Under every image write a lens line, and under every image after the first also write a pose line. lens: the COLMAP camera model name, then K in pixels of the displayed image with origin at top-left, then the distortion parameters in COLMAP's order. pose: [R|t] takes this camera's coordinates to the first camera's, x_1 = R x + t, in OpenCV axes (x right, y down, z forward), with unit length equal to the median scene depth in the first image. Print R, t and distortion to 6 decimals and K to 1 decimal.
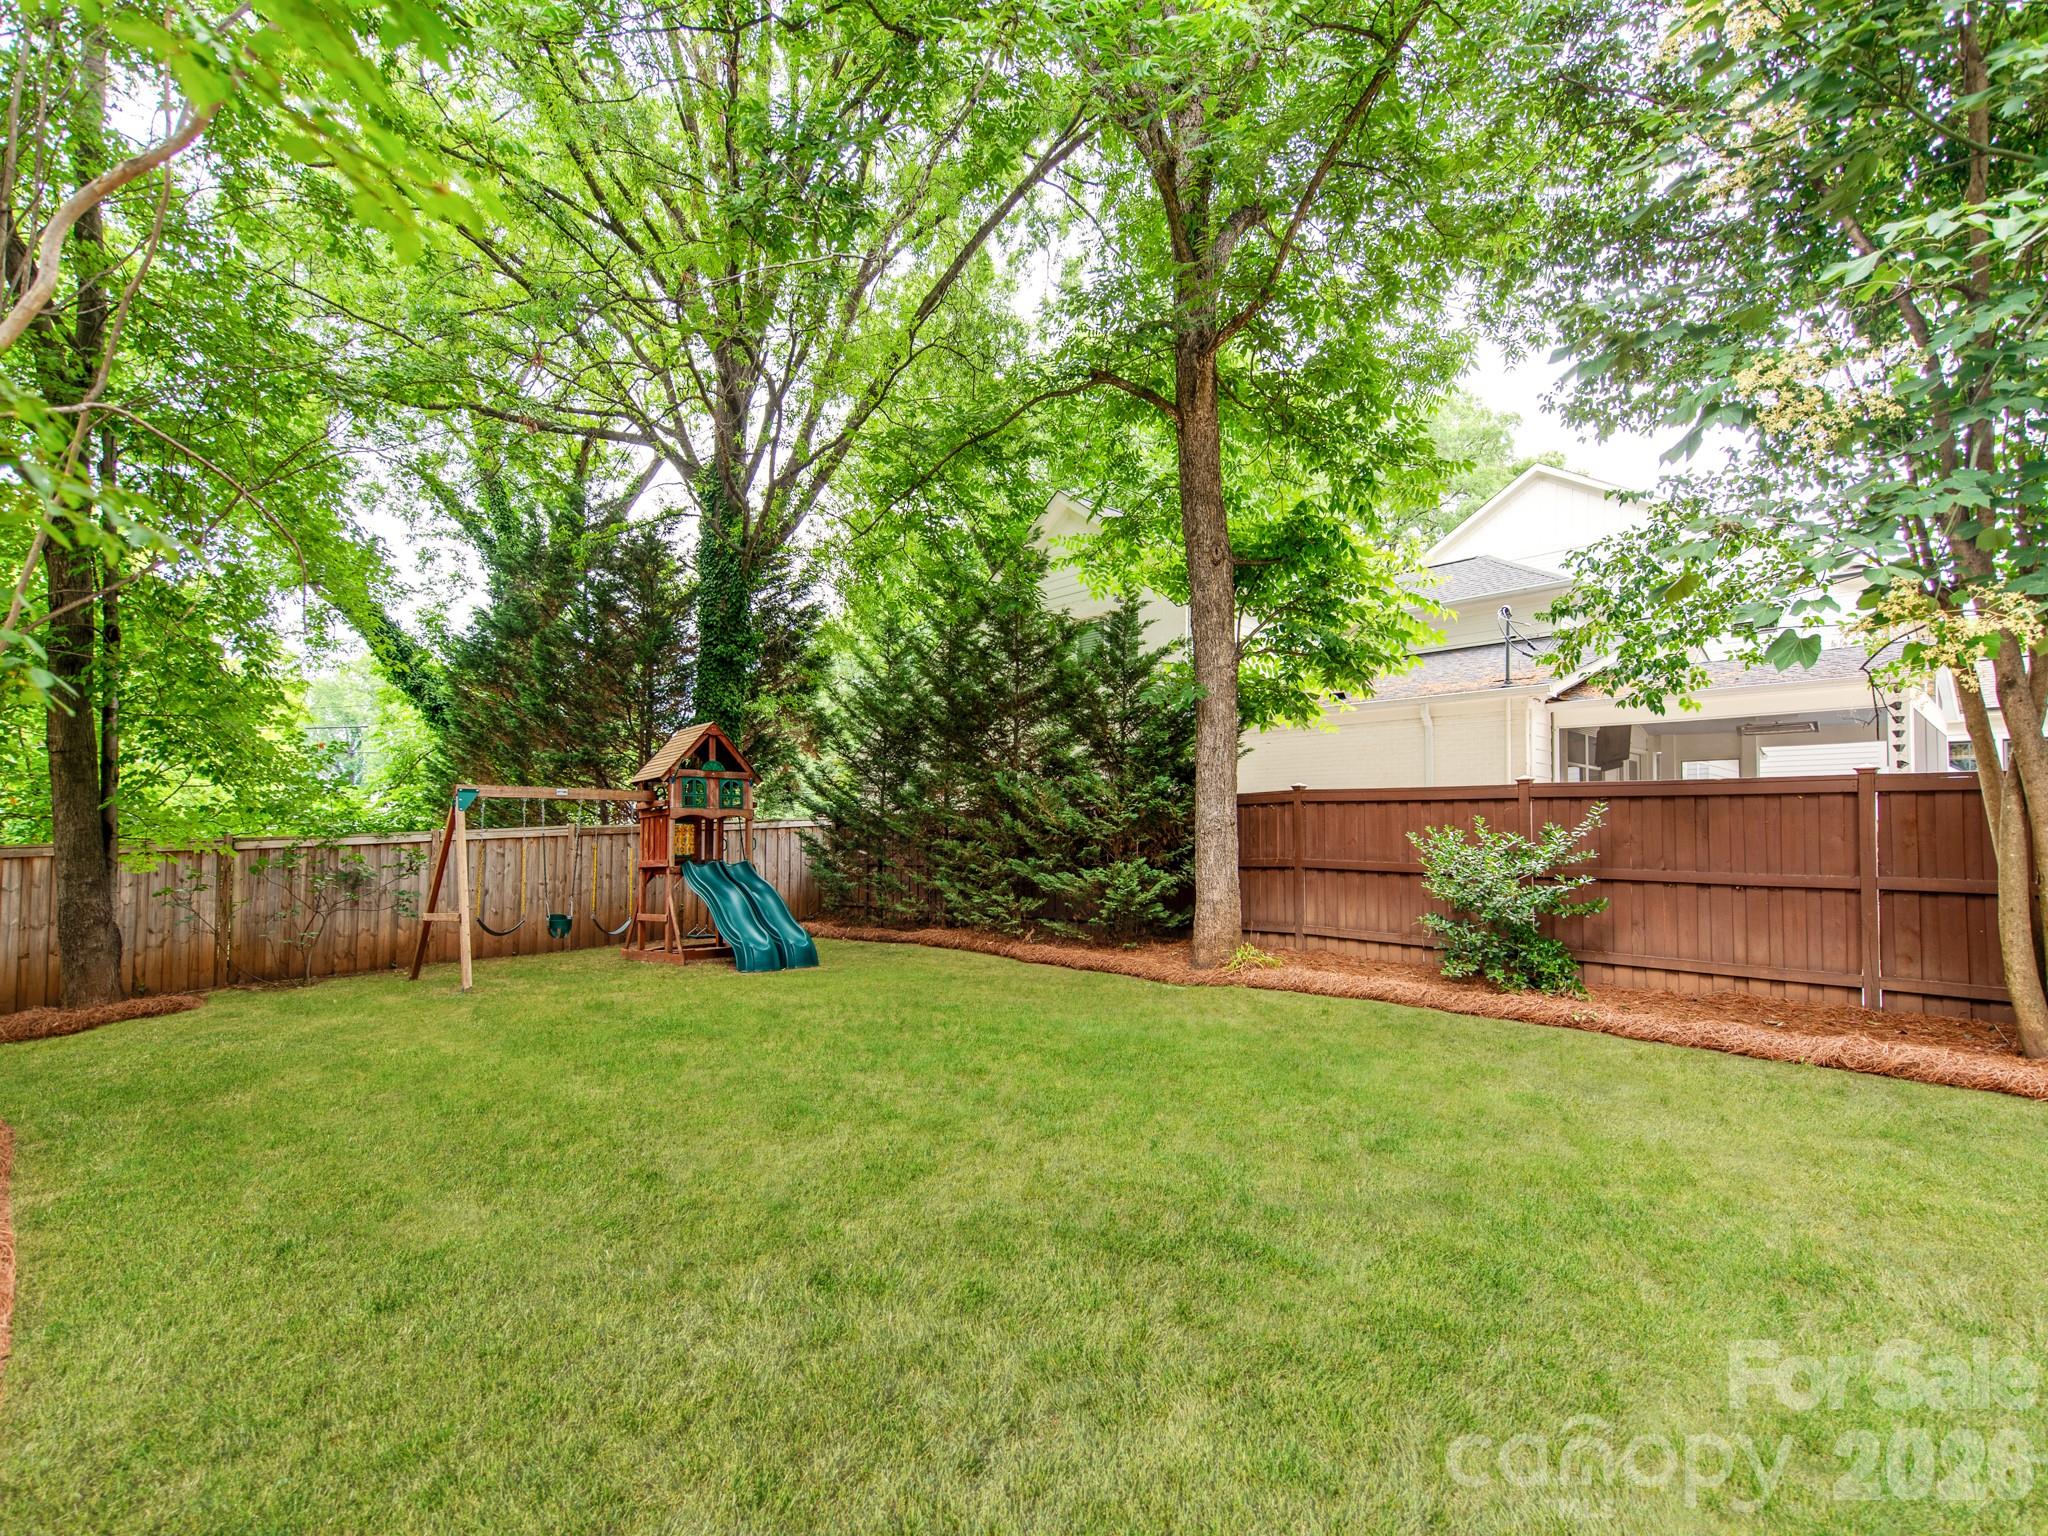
lens RADIAL K [[872.9, 0, 1027.5], [0, 872.9, 762.1], [0, 0, 1]] dist [0.013879, -0.000658]
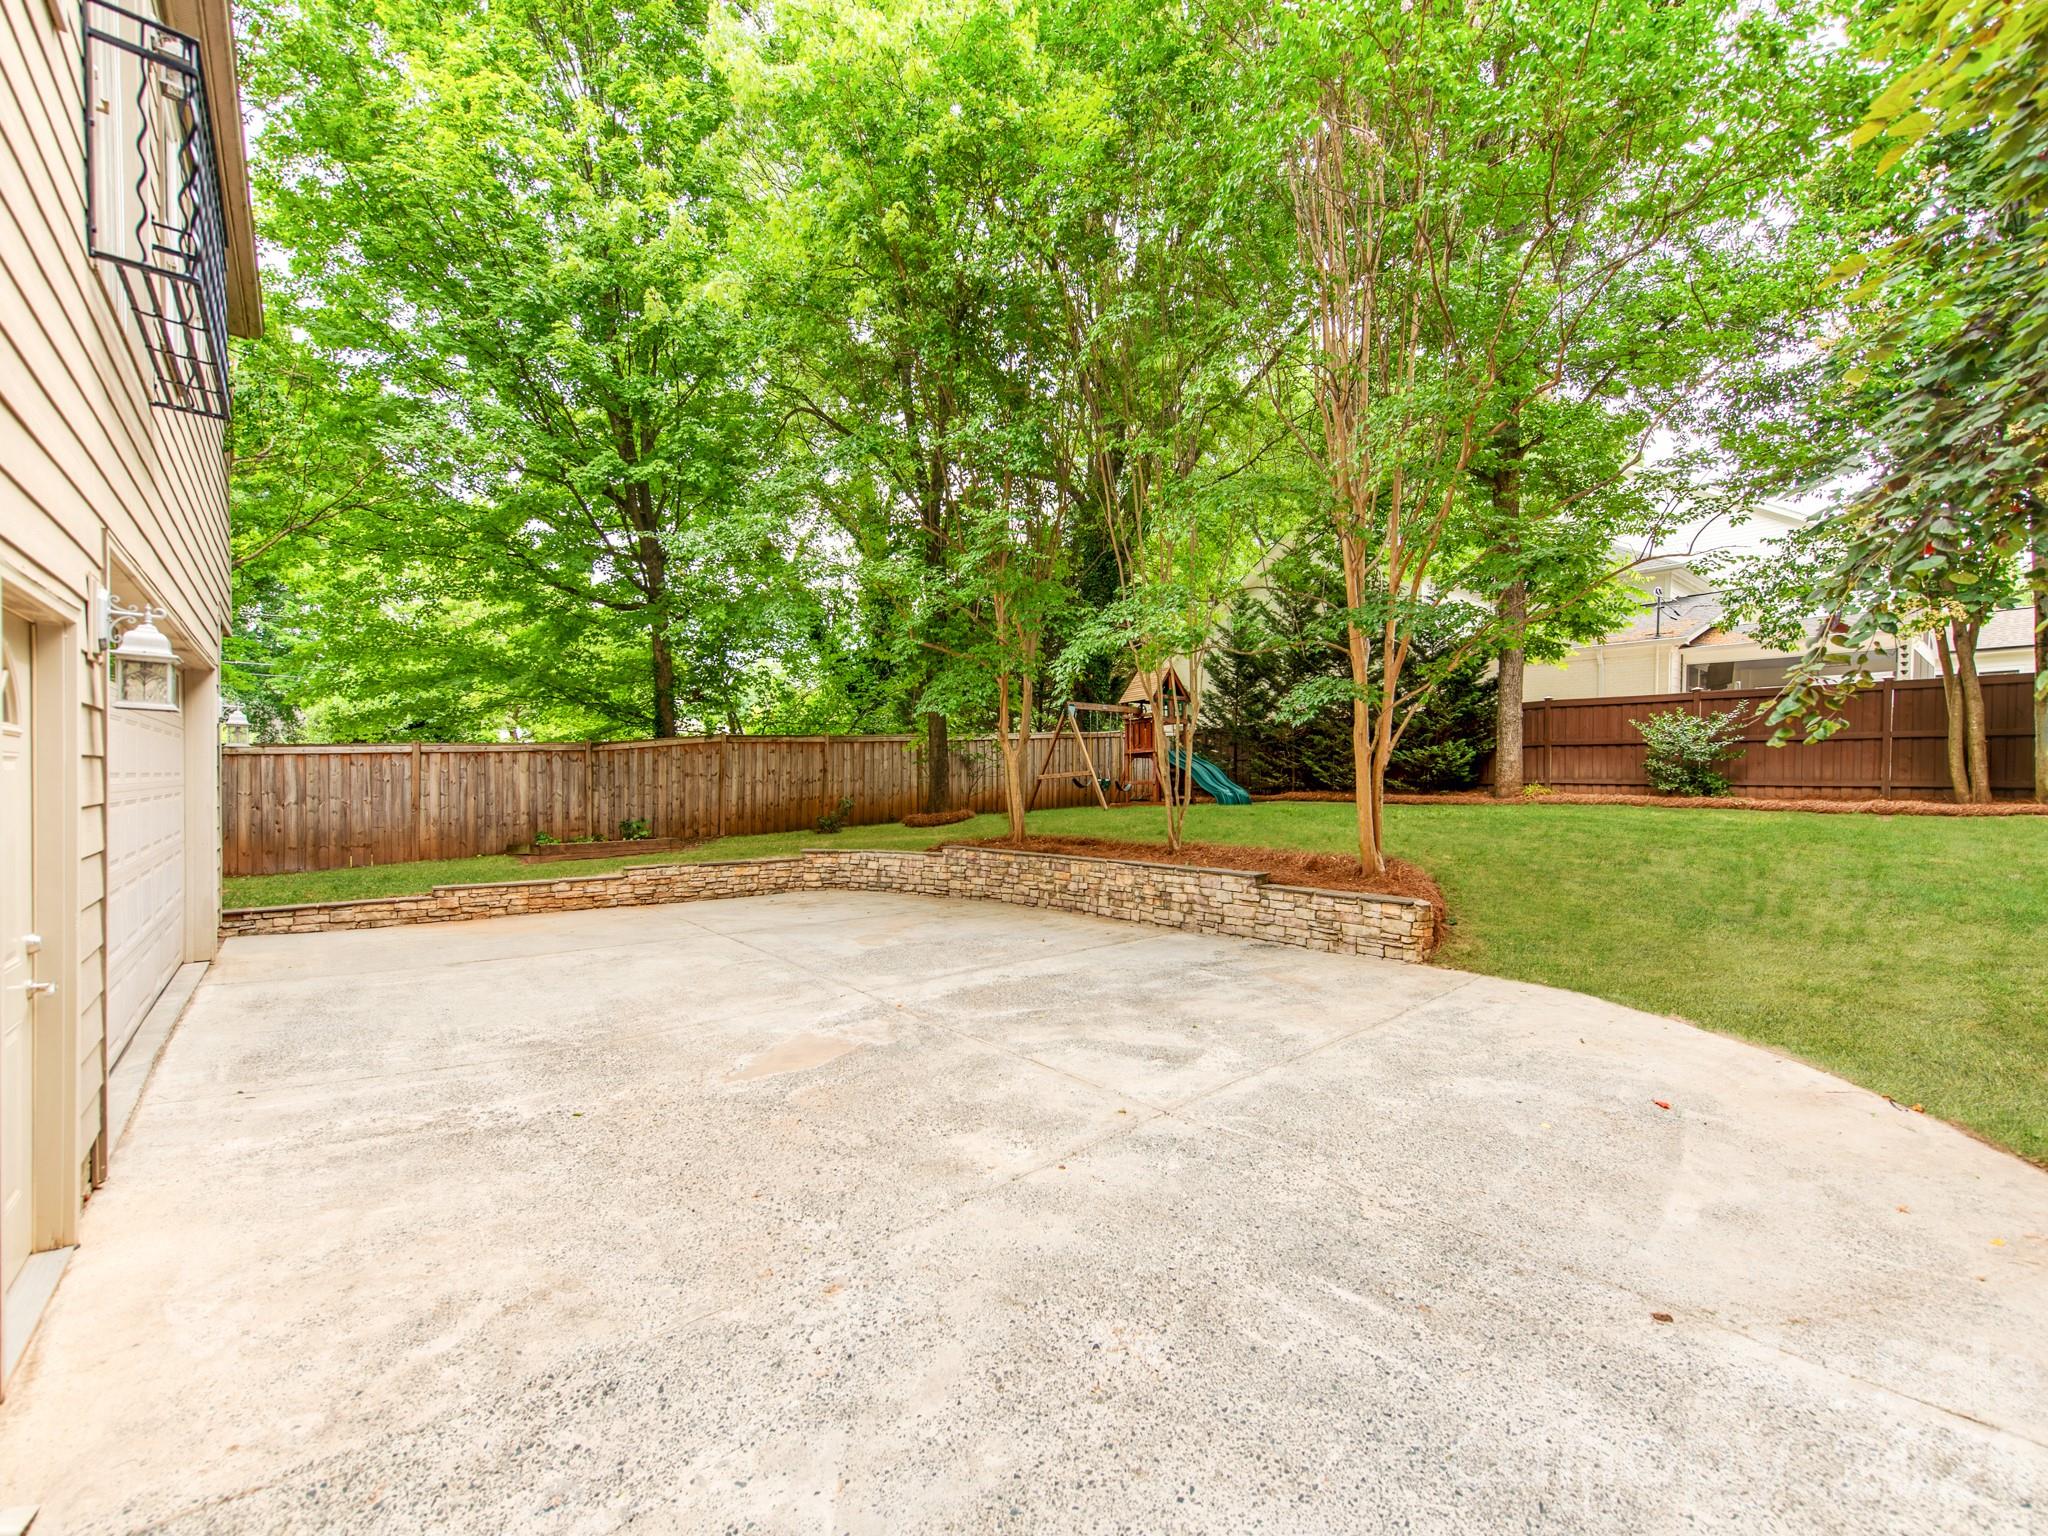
lens RADIAL K [[847.8, 0, 1034.0], [0, 847.8, 769.5], [0, 0, 1]] dist [0.020146, 0.000042]
pose [[0.999836, -0.008404, 0.016039, -0.870017], [0.007331, 0.997802, 0.065855, 0.058492], [-0.016557, -0.065727, 0.997700, -0.801890]]
